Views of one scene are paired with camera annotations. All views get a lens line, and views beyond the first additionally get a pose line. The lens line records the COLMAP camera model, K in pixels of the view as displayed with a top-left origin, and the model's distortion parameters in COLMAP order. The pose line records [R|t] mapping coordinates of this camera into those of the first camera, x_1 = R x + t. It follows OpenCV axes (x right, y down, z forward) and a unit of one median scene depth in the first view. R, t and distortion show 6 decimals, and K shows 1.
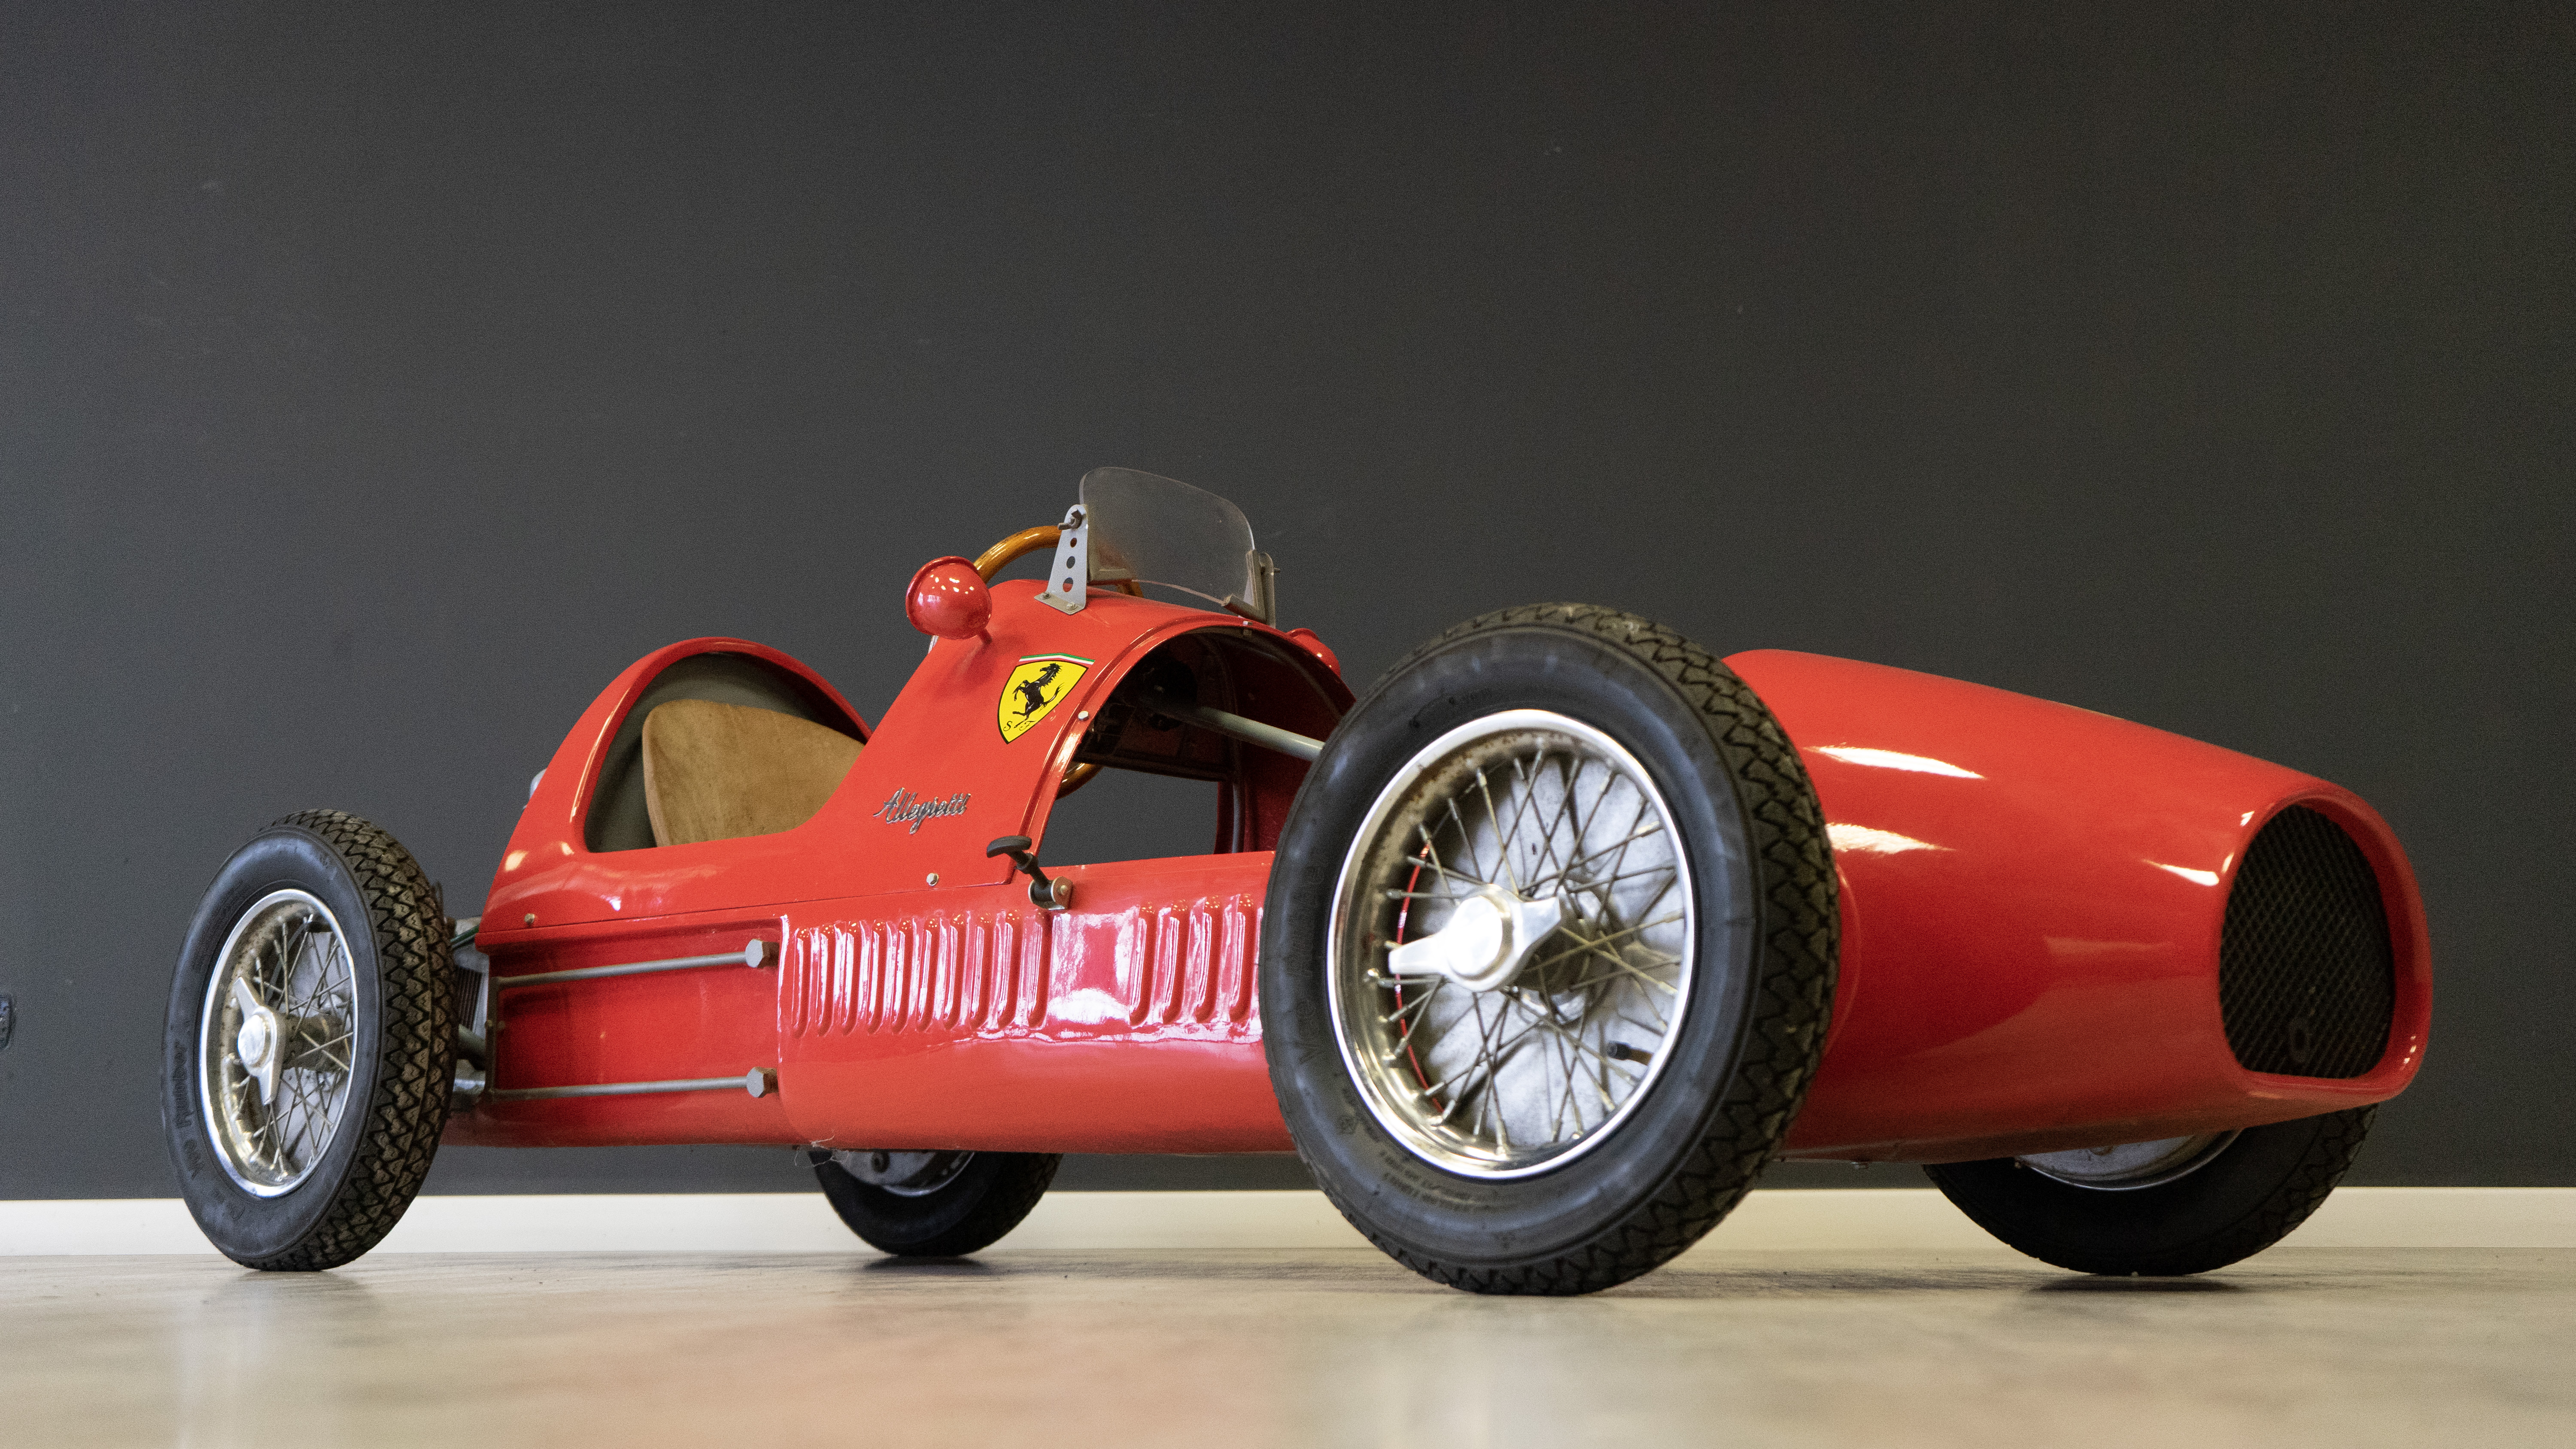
lens RADIAL K [[2825.9, 0, 1288.0], [0, 2825.9, 724.5], [0, 0, 1]] dist [-0.004432, 0.013359]
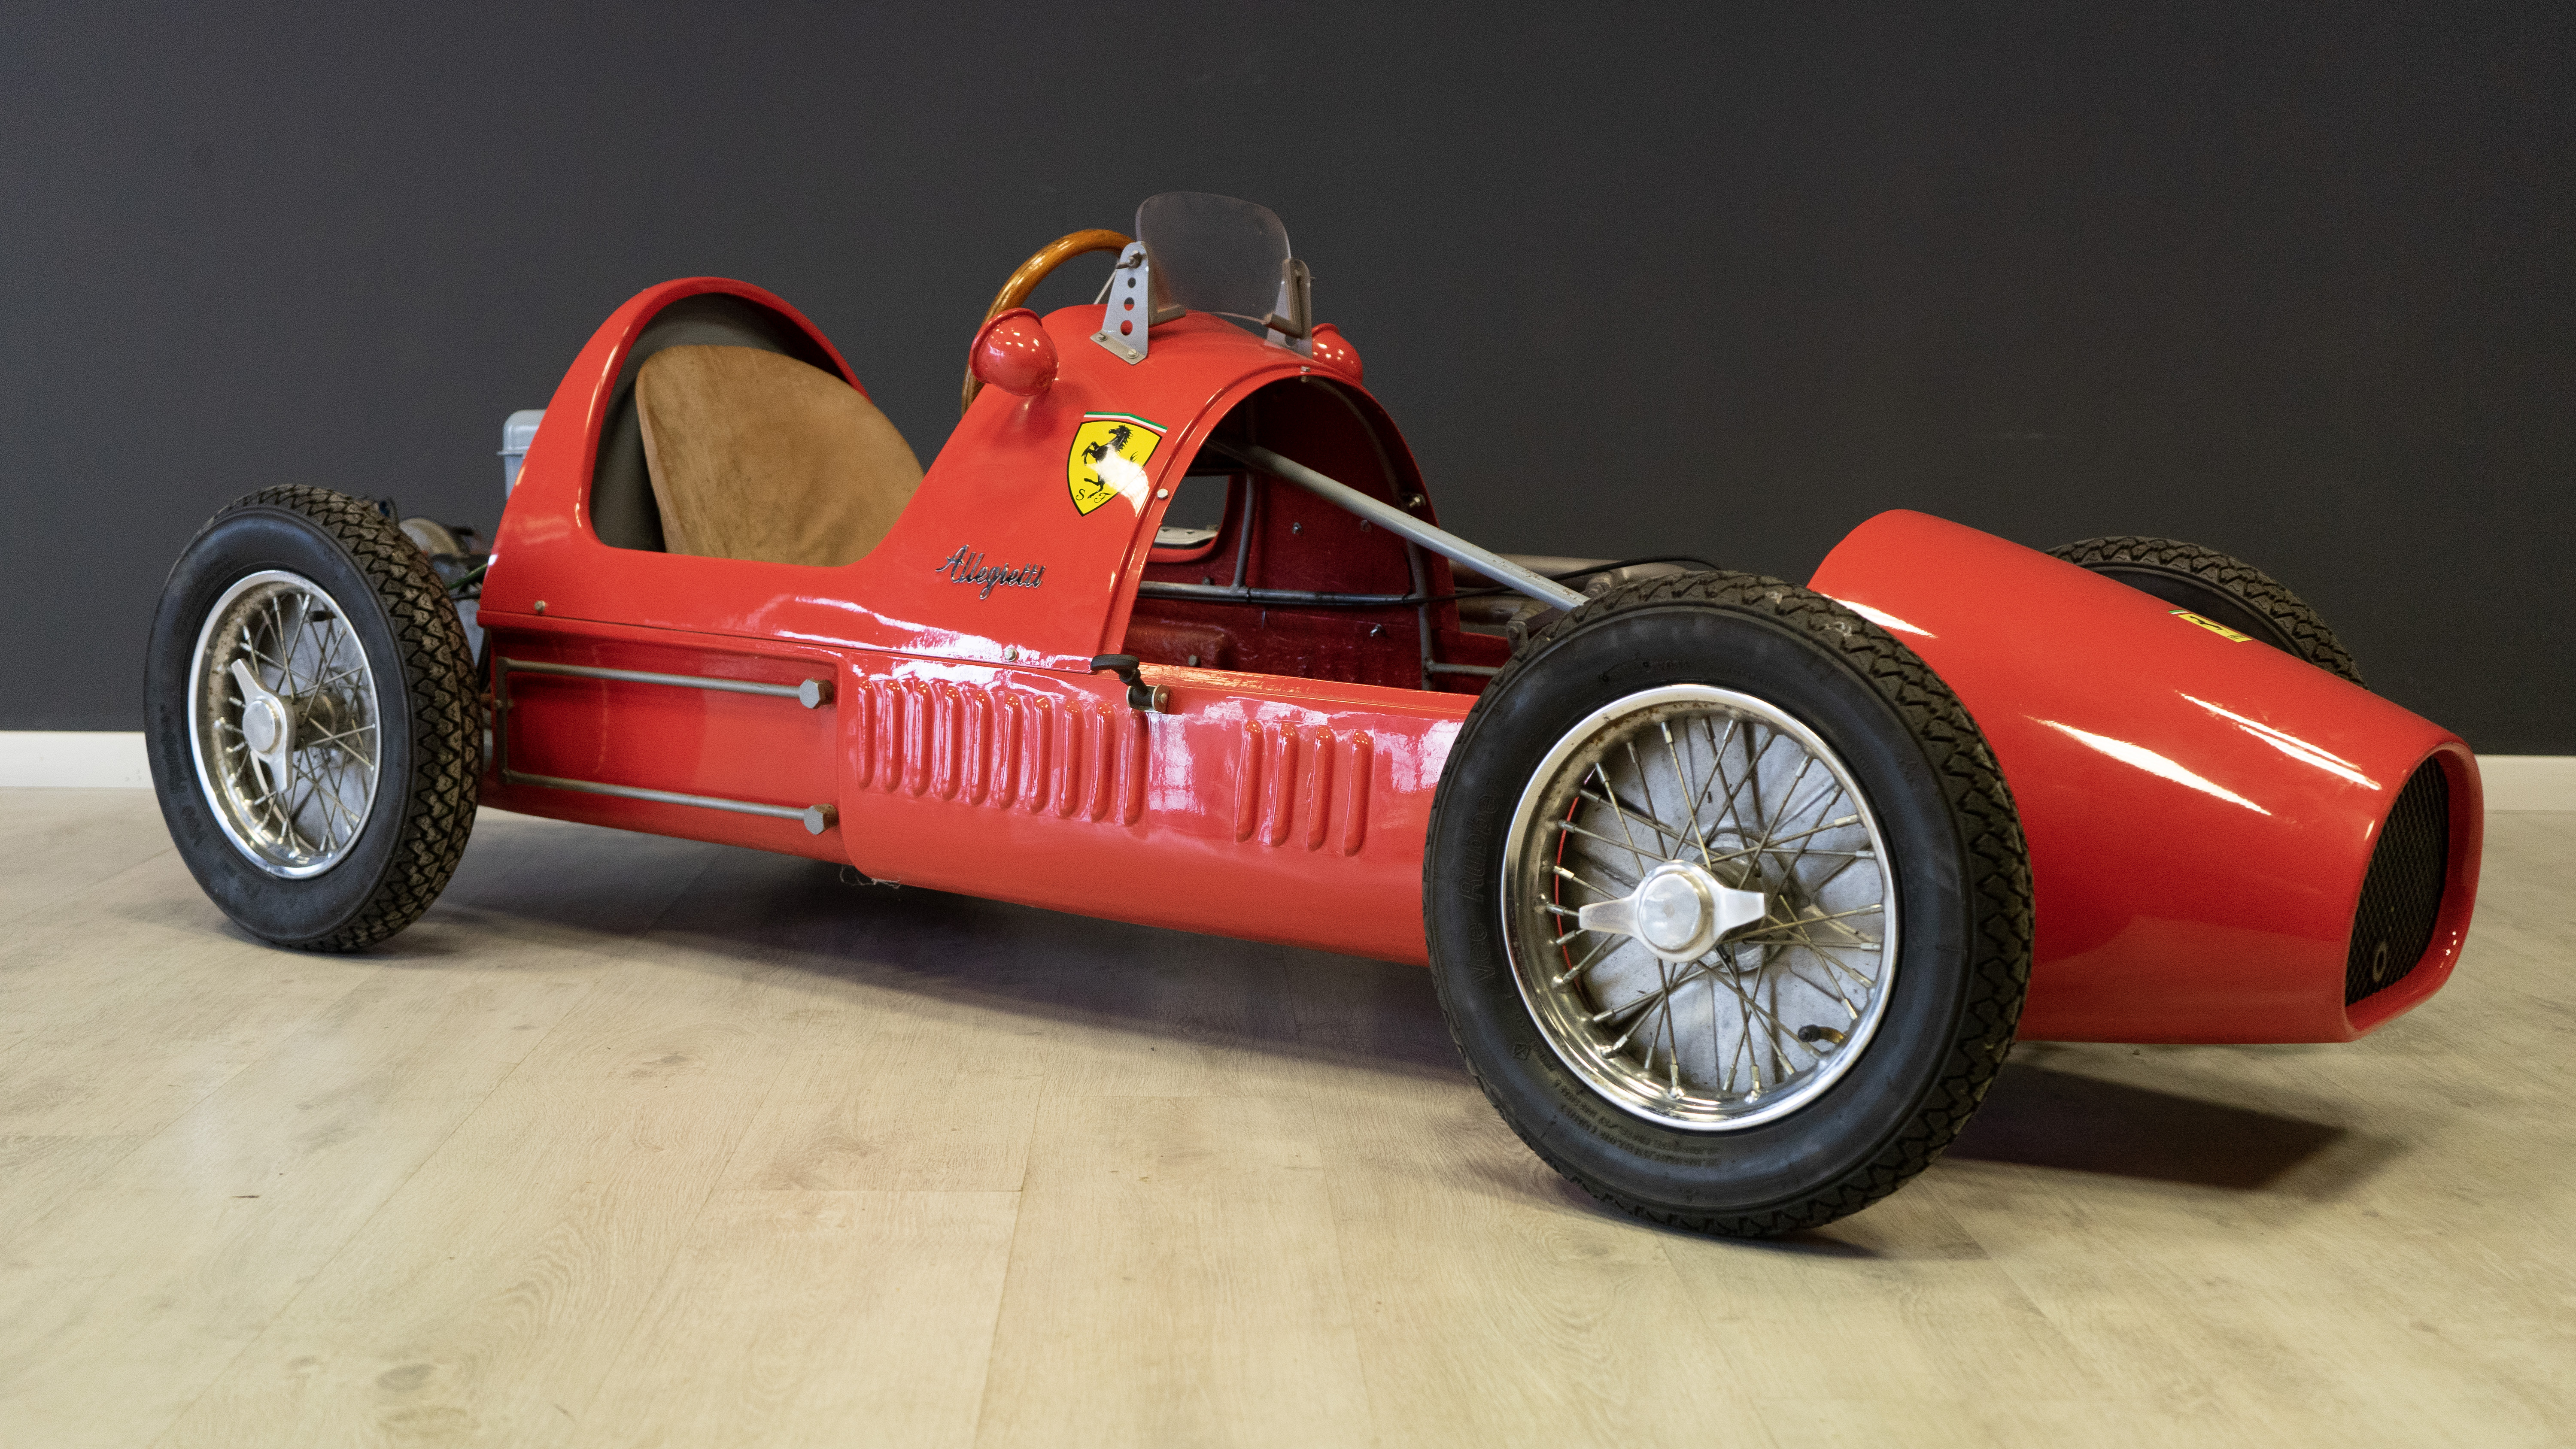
lens RADIAL K [[2825.9, 0, 1288.0], [0, 2825.9, 724.5], [0, 0, 1]] dist [-0.004432, 0.013359]
pose [[0.994047, 0.006641, 0.108752, -0.127251], [-0.035335, 0.963841, 0.264126, -0.176852], [-0.103066, -0.266397, 0.958337, 0.018836]]
